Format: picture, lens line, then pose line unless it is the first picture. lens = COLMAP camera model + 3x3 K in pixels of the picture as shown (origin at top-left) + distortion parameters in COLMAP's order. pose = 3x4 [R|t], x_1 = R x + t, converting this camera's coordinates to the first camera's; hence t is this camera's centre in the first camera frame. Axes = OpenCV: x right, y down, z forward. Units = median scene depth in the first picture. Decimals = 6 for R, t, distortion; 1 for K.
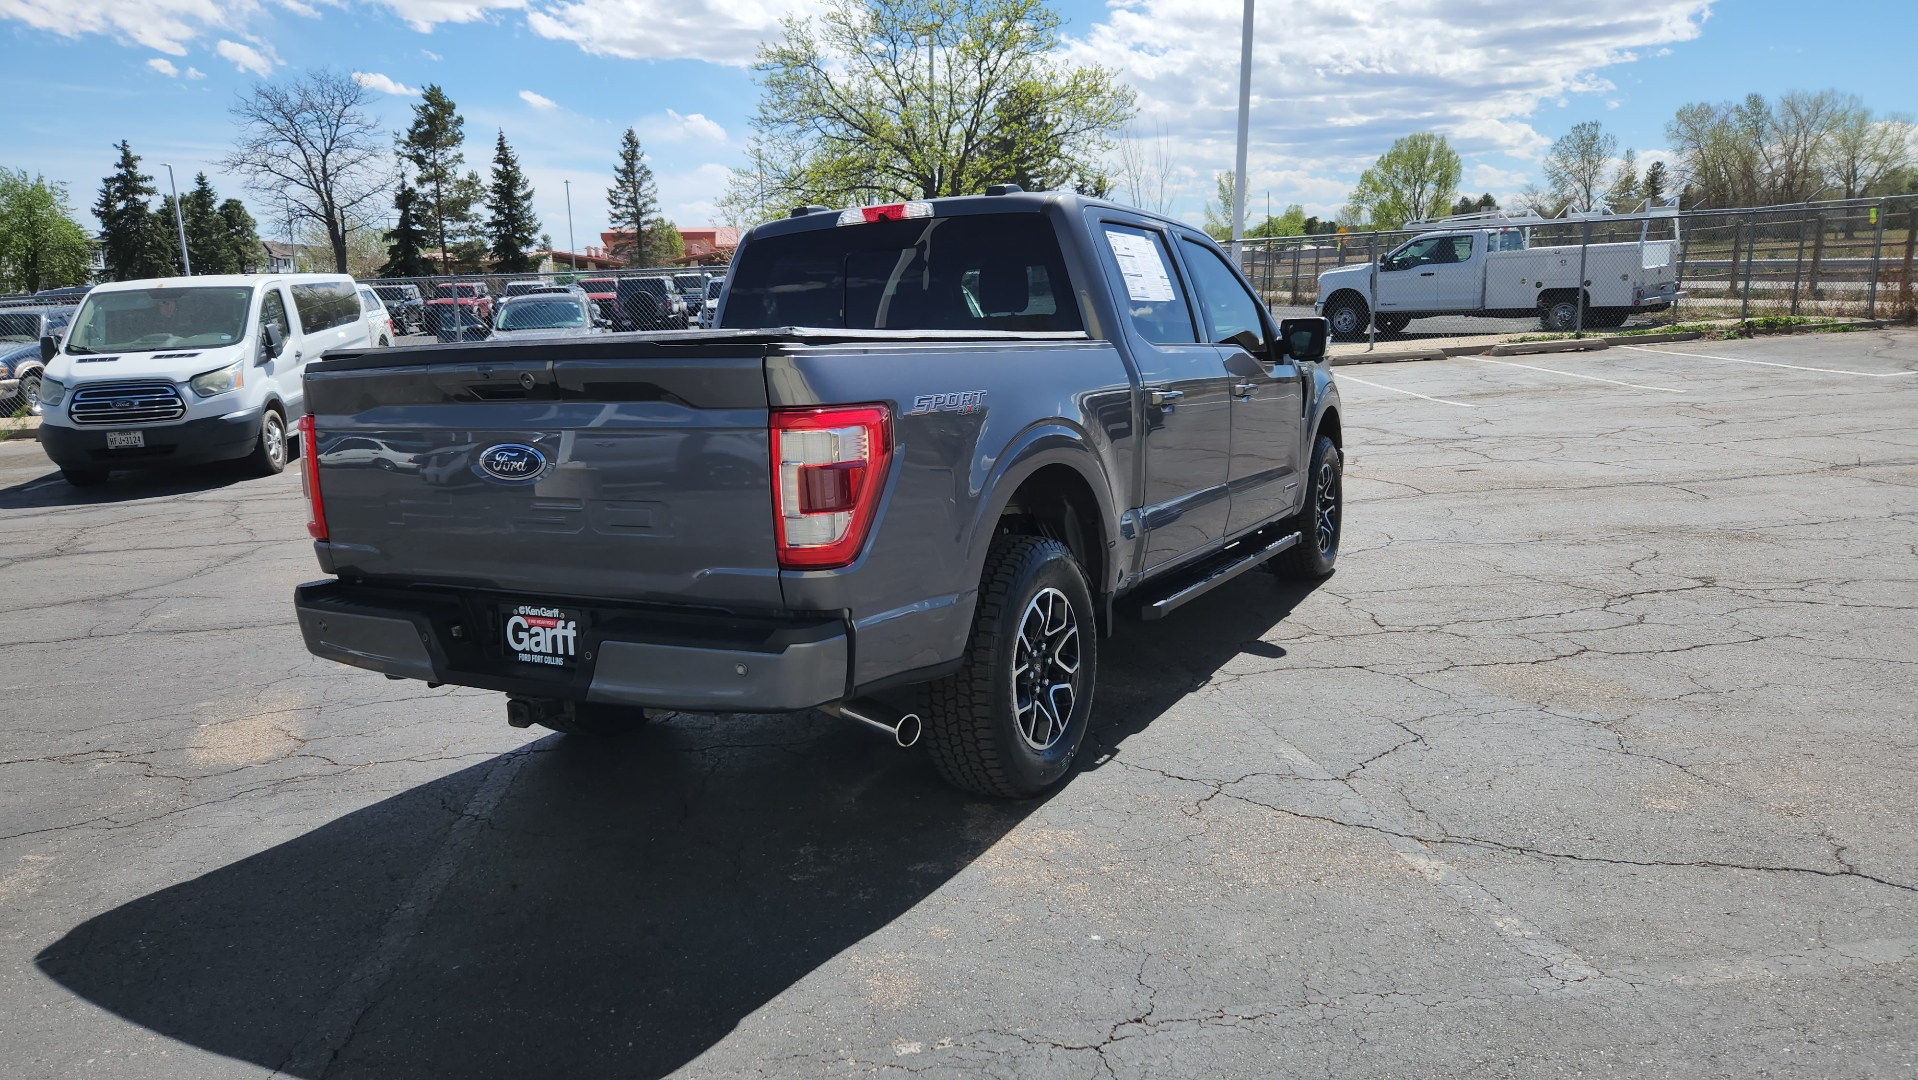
lens RADIAL K [[1305.8, 0, 927.9], [0, 1305.8, 546.5], [0, 0, 1]] dist [0.068423, -0.055478]
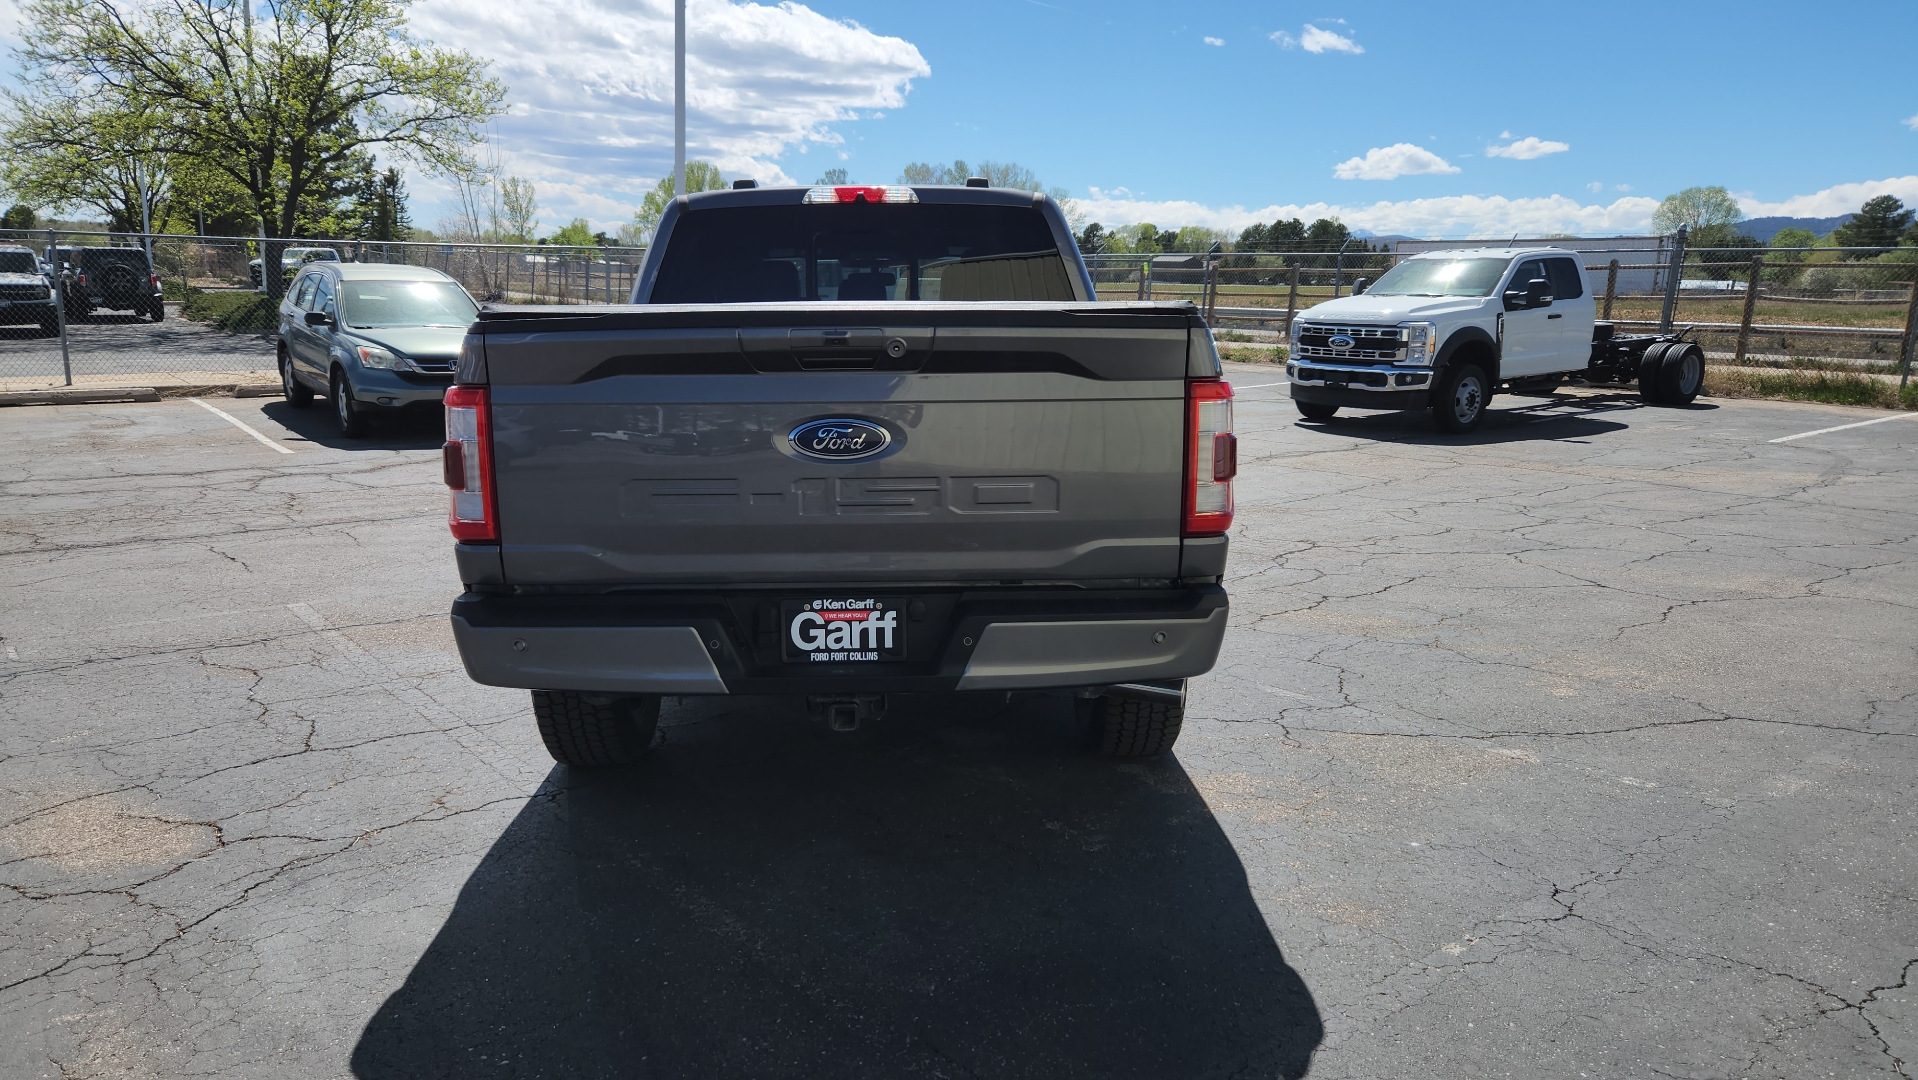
lens RADIAL K [[1305.8, 0, 900.1], [0, 1305.8, 568.5], [0, 0, 1]] dist [0.068423, -0.055478]
pose [[0.856374, -0.054025, 0.513522, -0.718916], [0.051068, 0.998497, 0.019883, 0.008742], [-0.513825, 0.009197, 0.857846, 0.200643]]
